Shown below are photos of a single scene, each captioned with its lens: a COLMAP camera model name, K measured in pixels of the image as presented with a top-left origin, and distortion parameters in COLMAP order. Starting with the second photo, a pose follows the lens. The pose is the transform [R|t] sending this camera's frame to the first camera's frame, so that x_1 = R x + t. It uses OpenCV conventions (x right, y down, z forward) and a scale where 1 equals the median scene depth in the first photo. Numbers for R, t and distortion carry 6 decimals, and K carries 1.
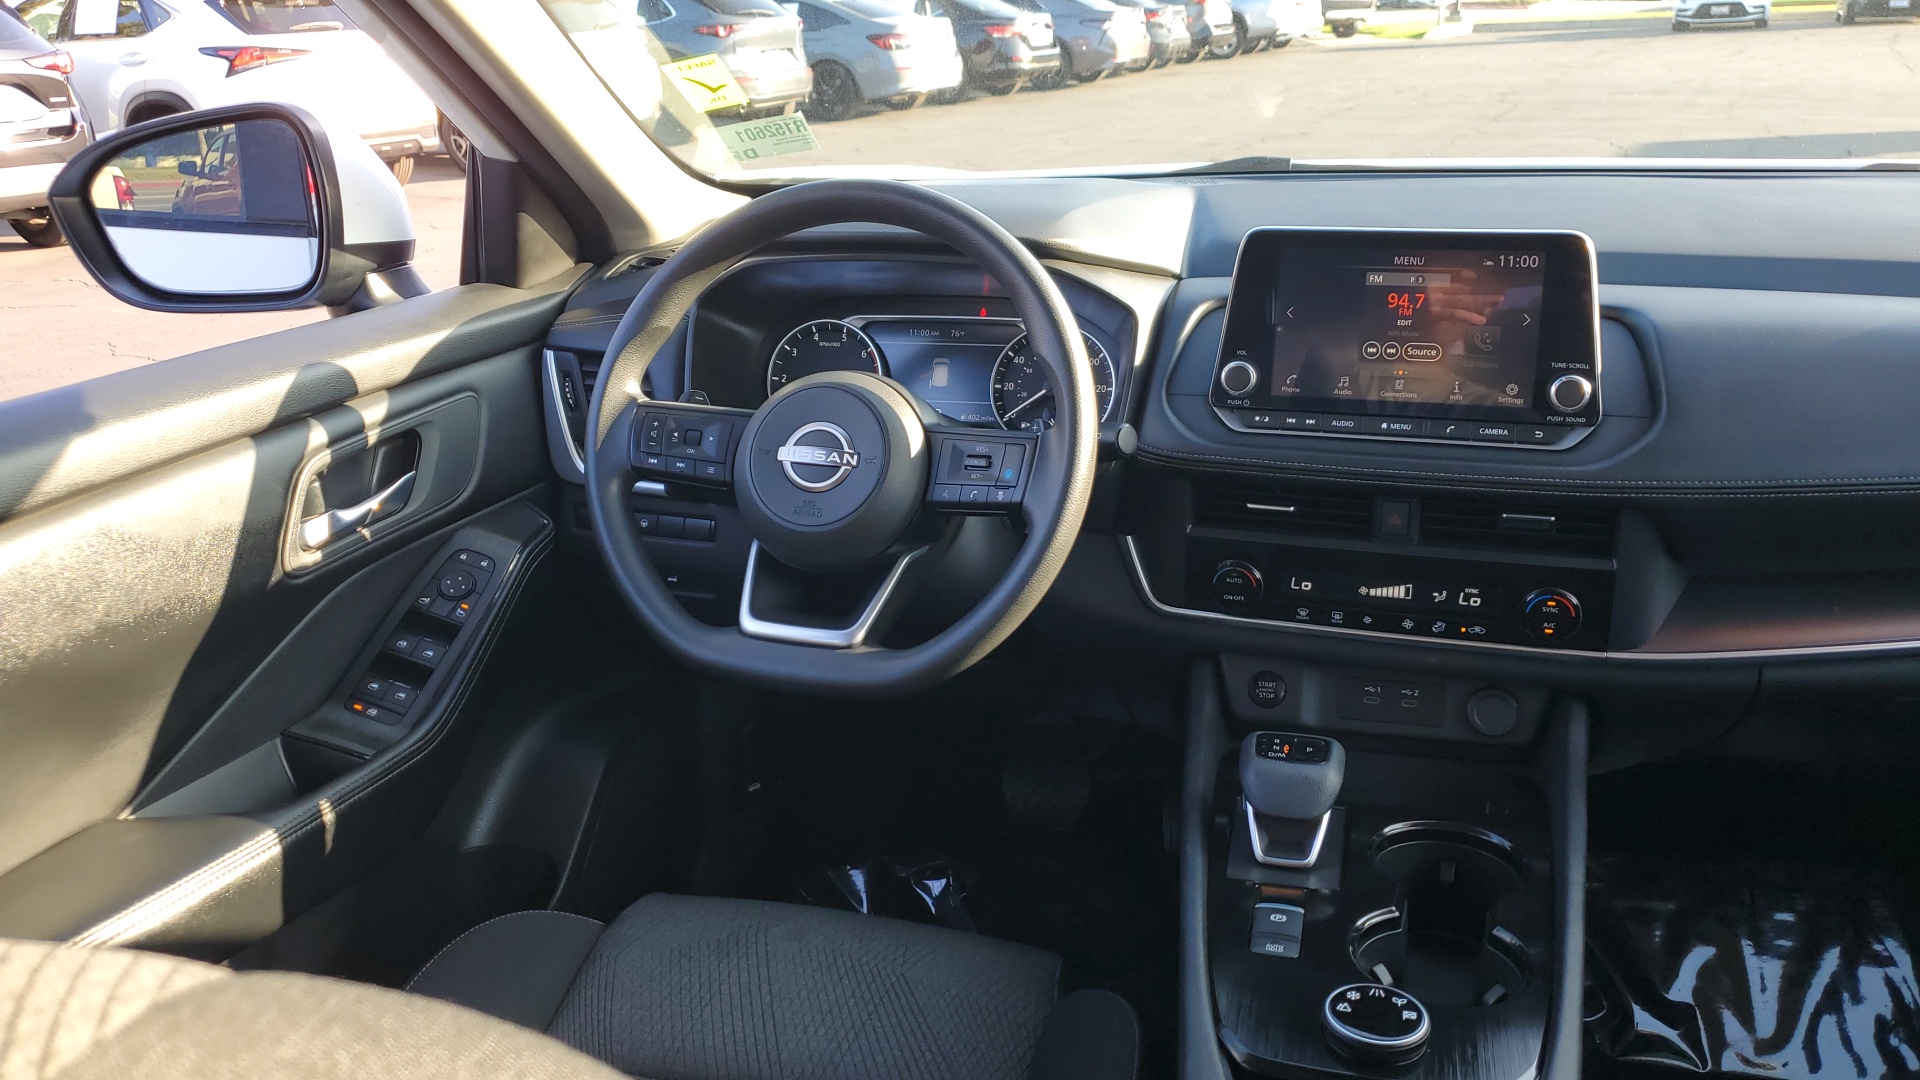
lens RADIAL K [[1499.2, 0, 947.7], [0, 1499.2, 531.8], [0, 0, 1]] dist [0.109474, -0.199827]
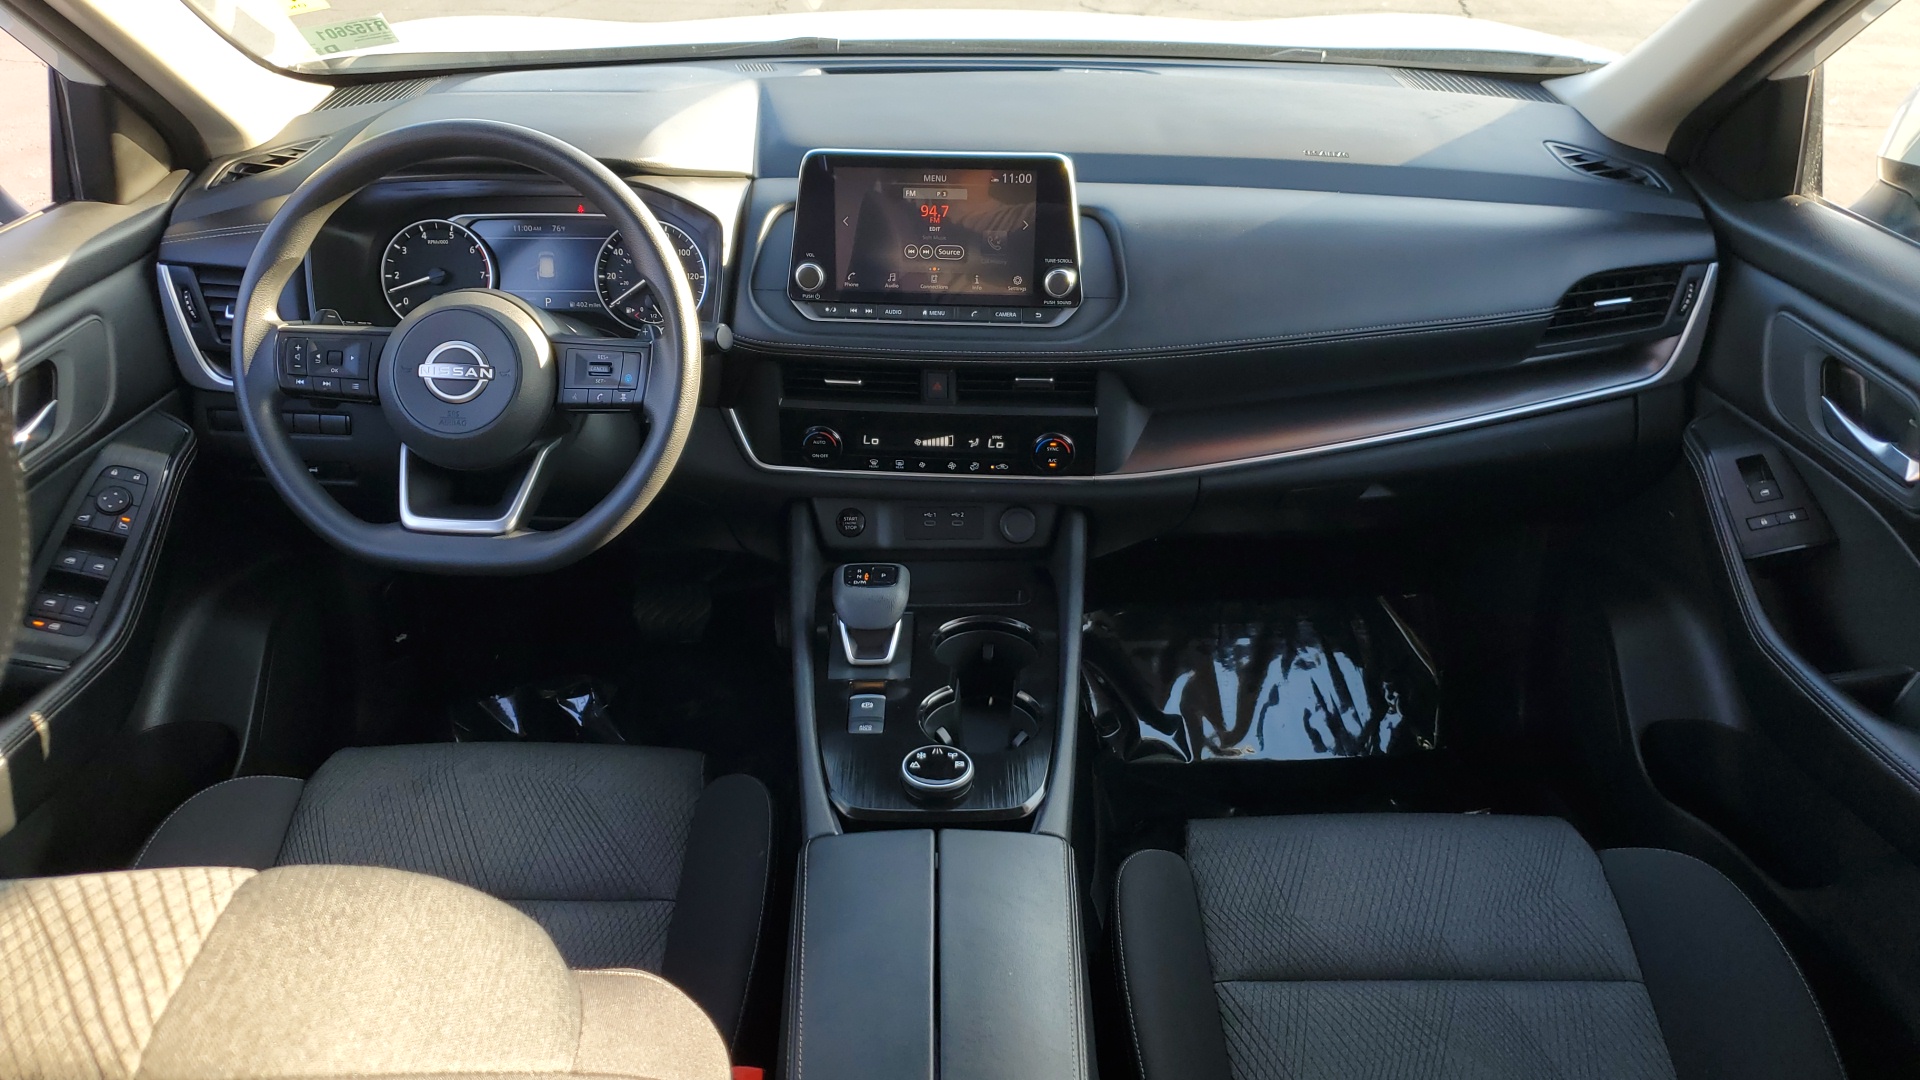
lens RADIAL K [[1499.2, 0, 947.7], [0, 1499.2, 531.8], [0, 0, 1]] dist [0.109474, -0.199827]
pose [[0.961164, -0.098288, 0.257883, -0.033328], [0.057030, 0.985000, 0.162856, -0.091299], [-0.270022, -0.141824, 0.952352, -0.219203]]
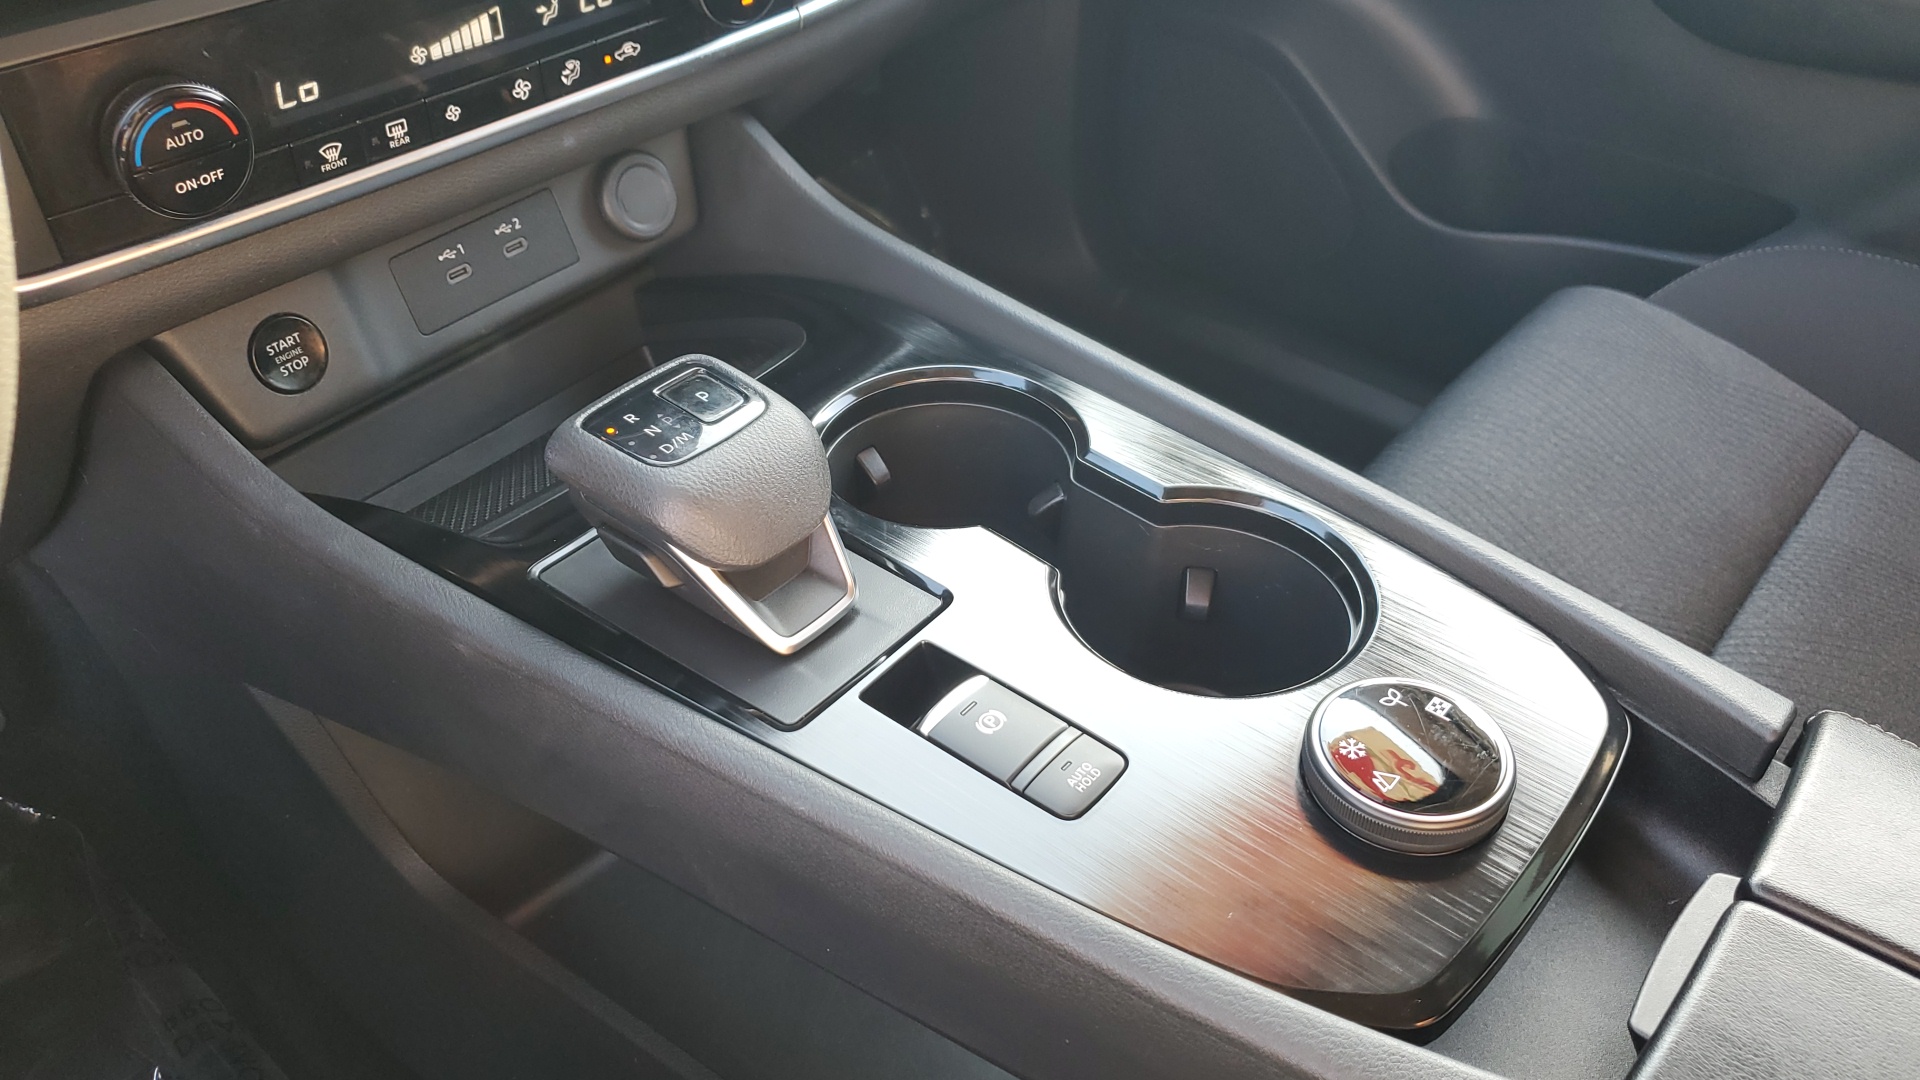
lens RADIAL K [[1539.3, 0, 961.4], [0, 1539.3, 529.6], [0, 0, 1]] dist [-0.003710, -0.008119]
pose [[0.392050, -0.552926, 0.735234, -0.085200], [0.270207, 0.833176, 0.482499, -0.022116], [-0.879366, 0.009502, 0.476051, 0.638044]]
